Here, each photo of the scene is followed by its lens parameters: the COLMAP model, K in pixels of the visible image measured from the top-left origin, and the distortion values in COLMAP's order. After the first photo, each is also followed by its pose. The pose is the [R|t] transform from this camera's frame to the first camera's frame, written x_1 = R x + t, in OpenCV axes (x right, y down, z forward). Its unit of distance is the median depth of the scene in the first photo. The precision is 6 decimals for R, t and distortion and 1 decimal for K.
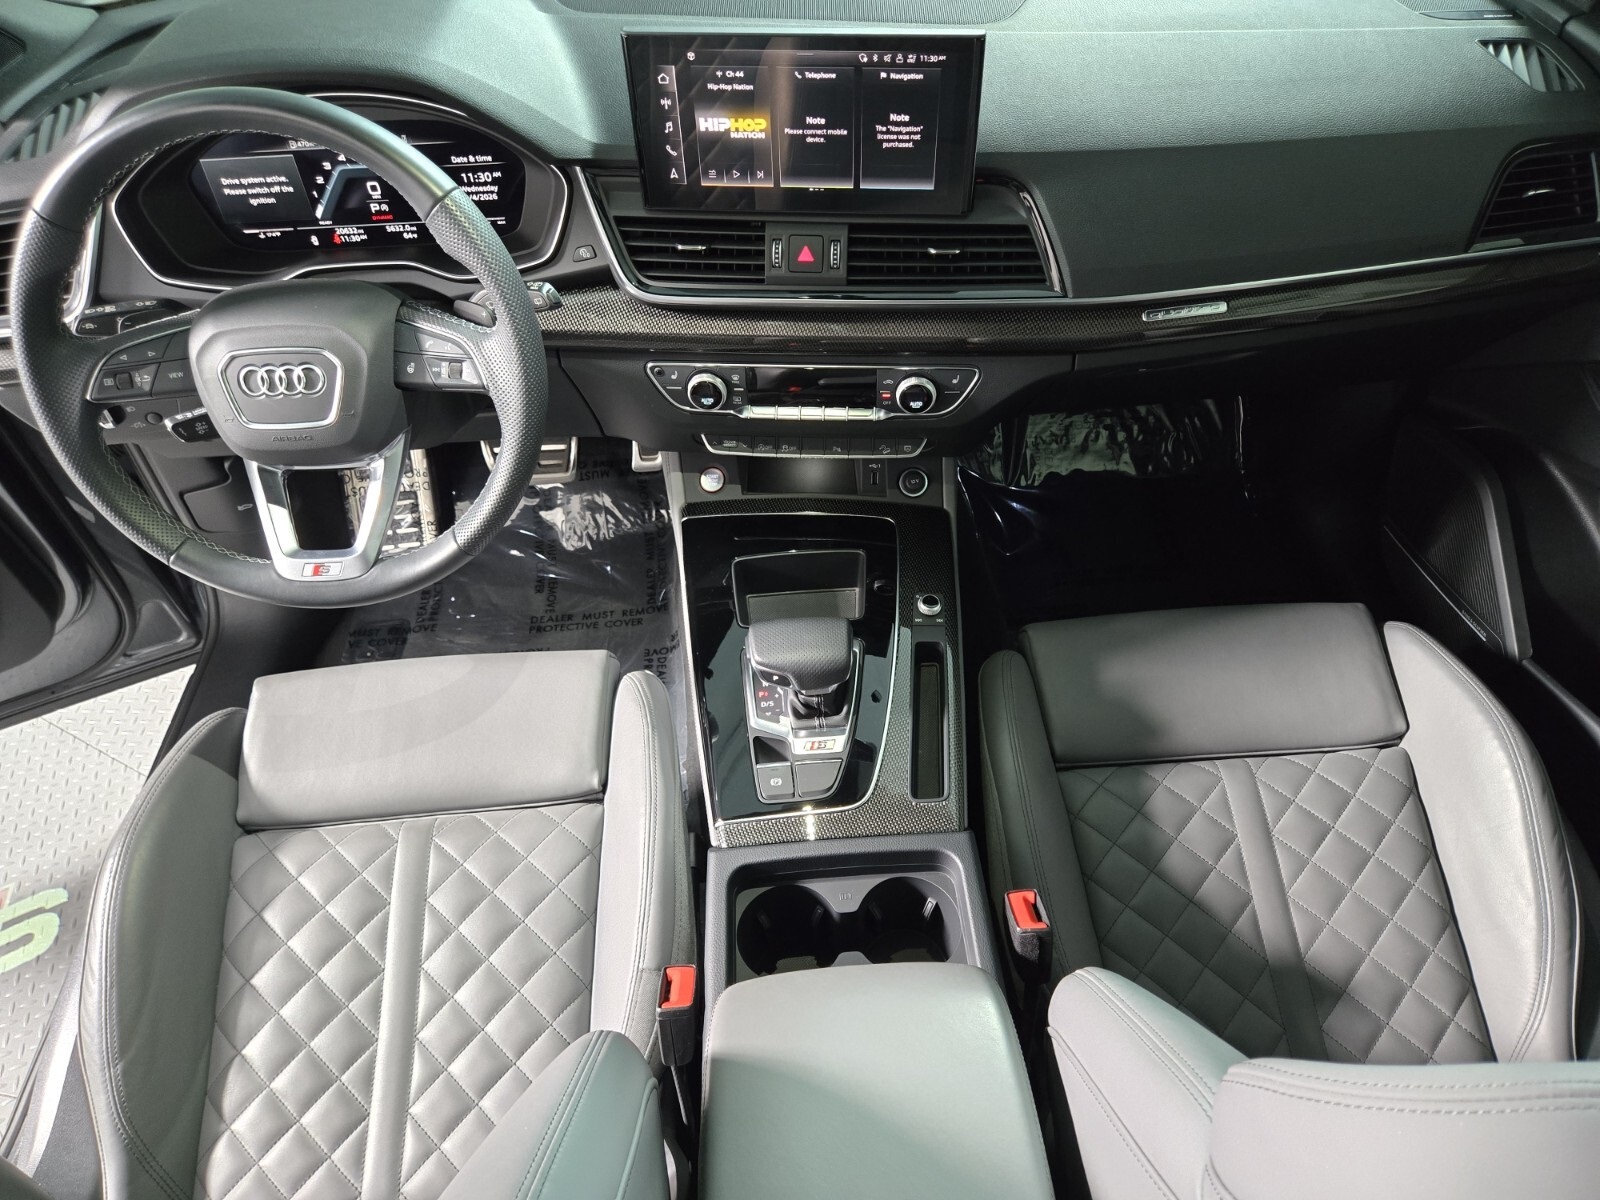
lens RADIAL K [[1083.4, 0, 809.6], [0, 1083.4, 596.9], [0, 0, 1]] dist [0.056582, -0.056094]
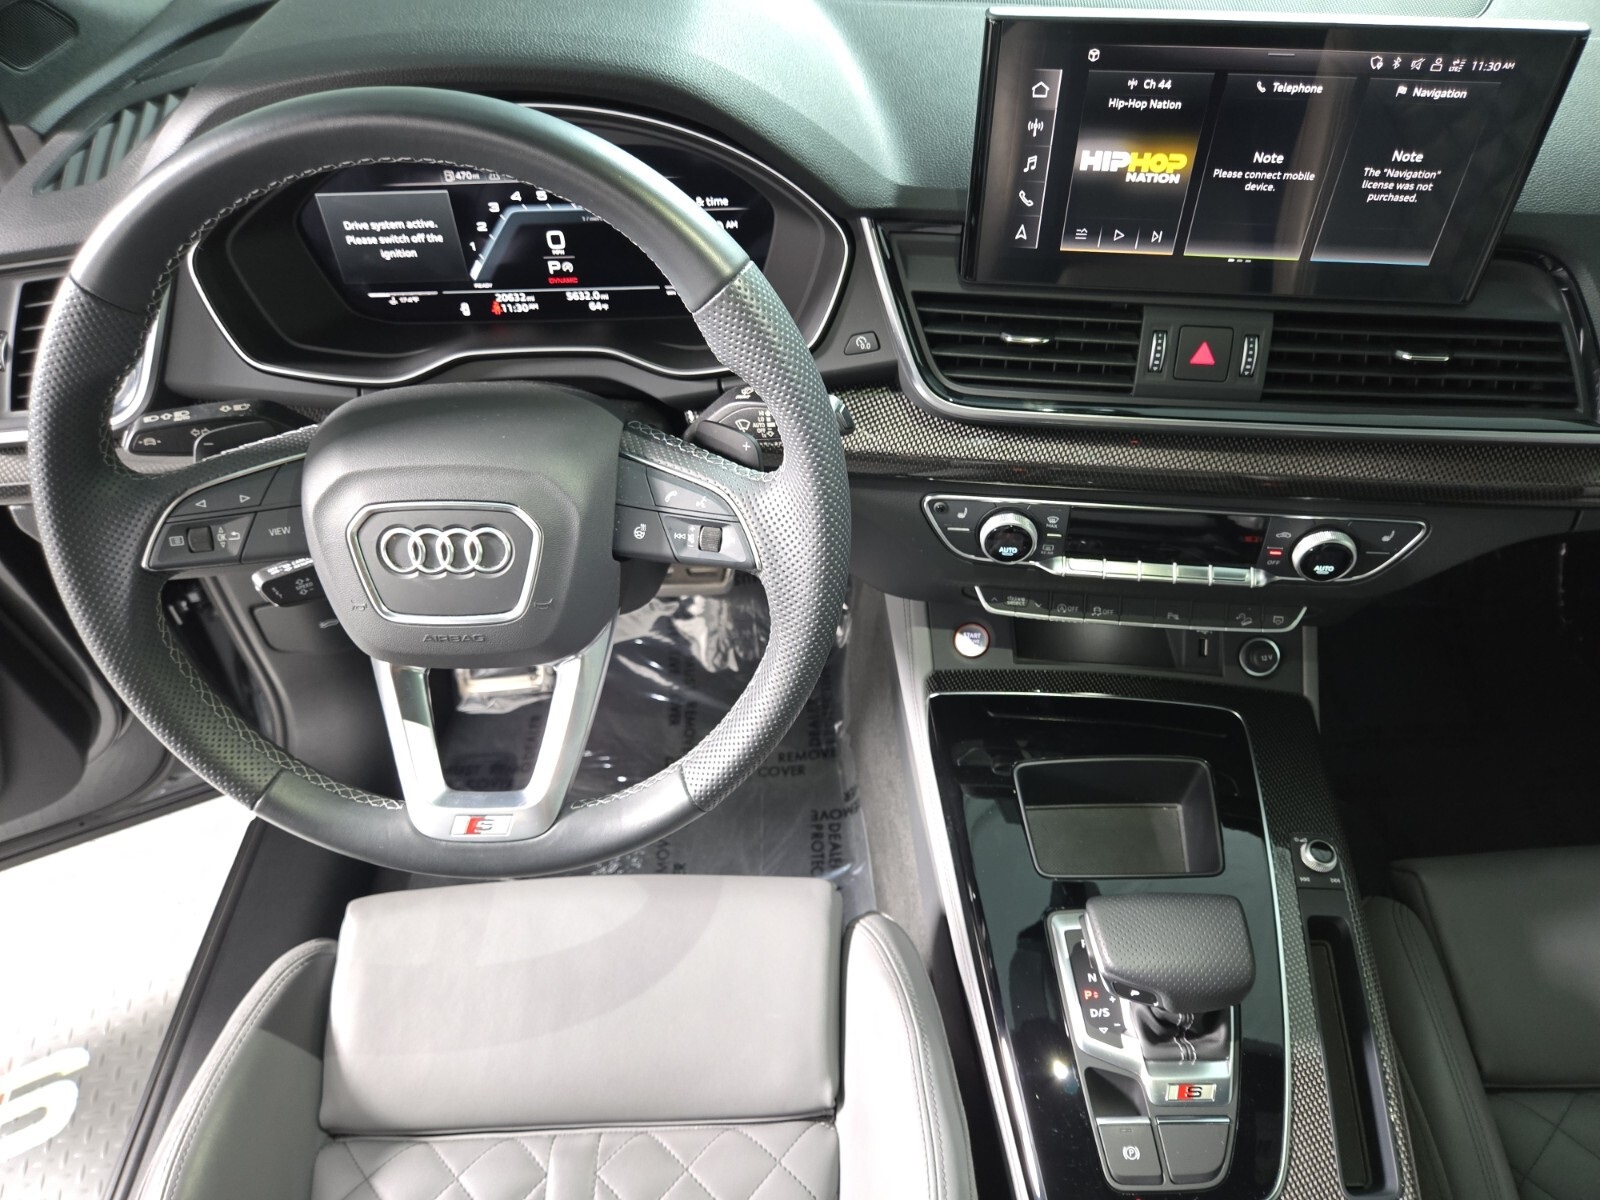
lens RADIAL K [[1086.6, 0, 800.0], [0, 1086.6, 600.0], [0, 0, 1]] dist [0.040536, -0.043467]
pose [[0.998803, 0.036797, -0.032224, -0.219524], [-0.037328, 0.999174, -0.016039, -0.143069], [0.031608, 0.017223, 0.999352, 0.323605]]
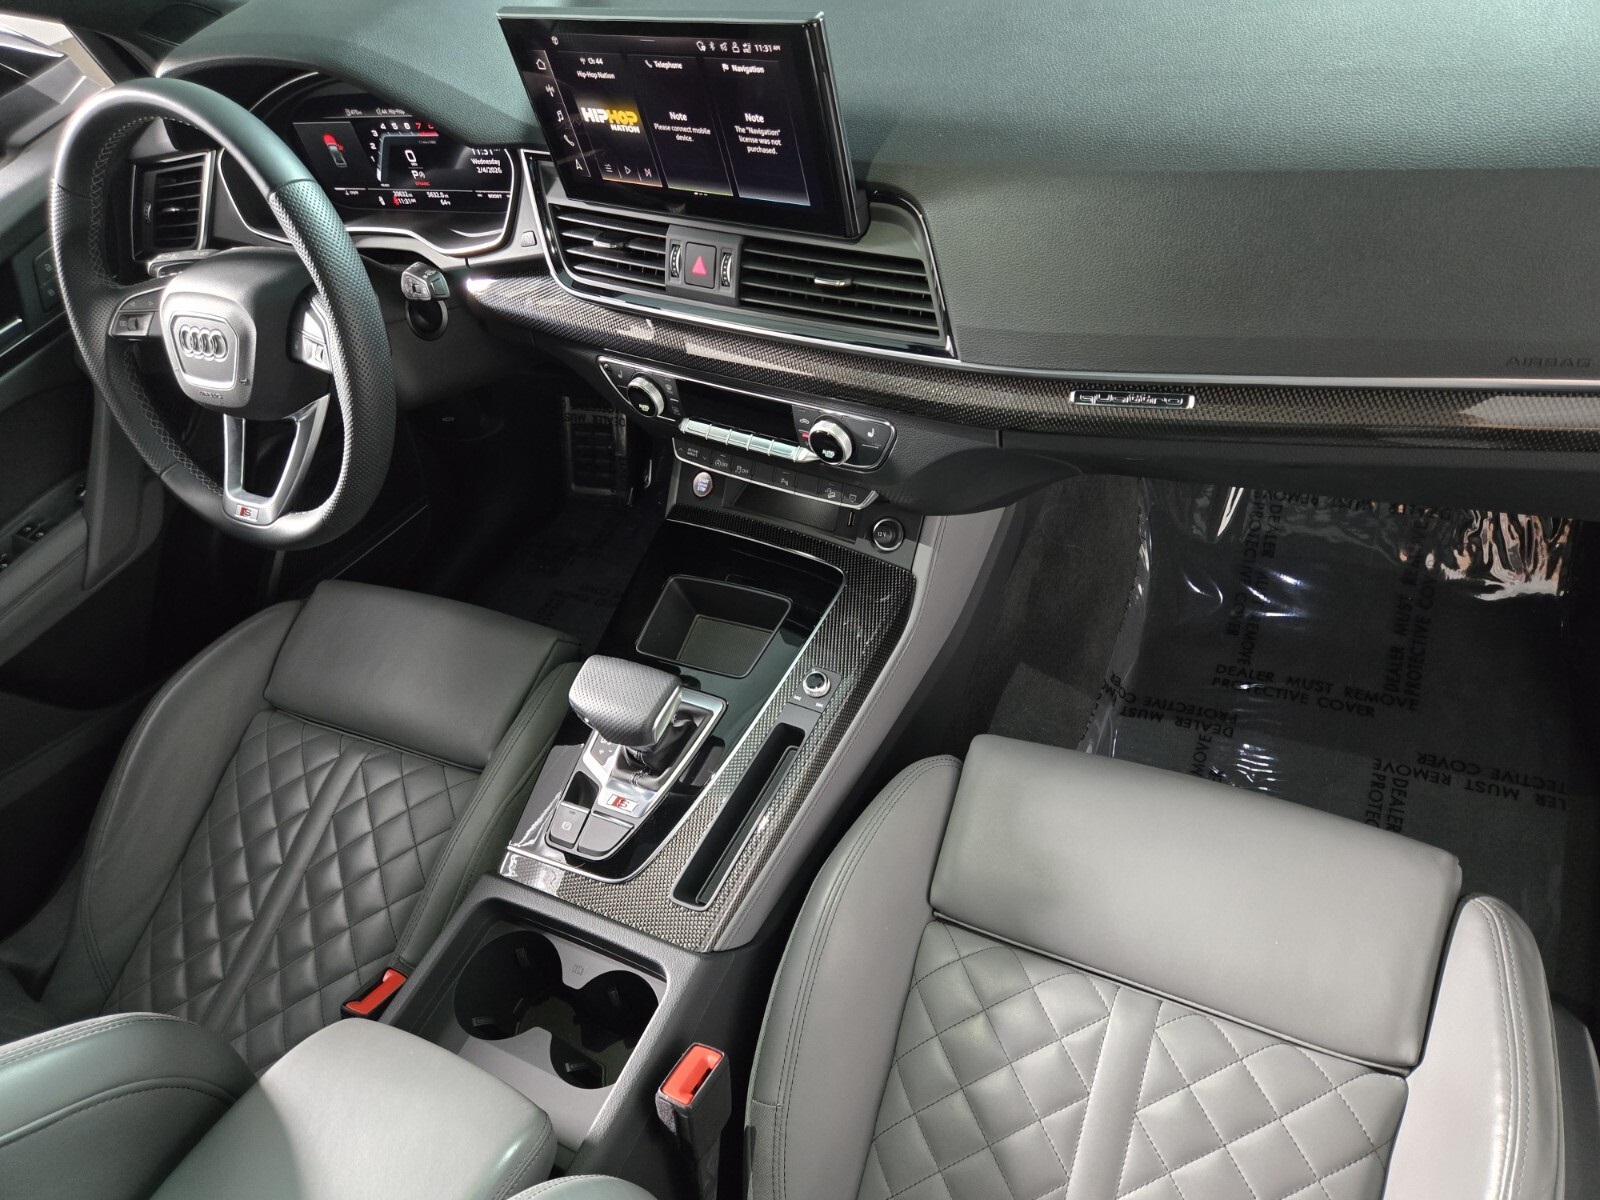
lens RADIAL K [[1078.1, 0, 799.6], [0, 1078.1, 590.7], [0, 0, 1]] dist [0.015071, -0.000563]
pose [[0.853215, 0.242897, -0.461547, 0.518202], [-0.203456, 0.969832, 0.134281, -0.192749], [0.480239, -0.020666, 0.876894, 0.274852]]
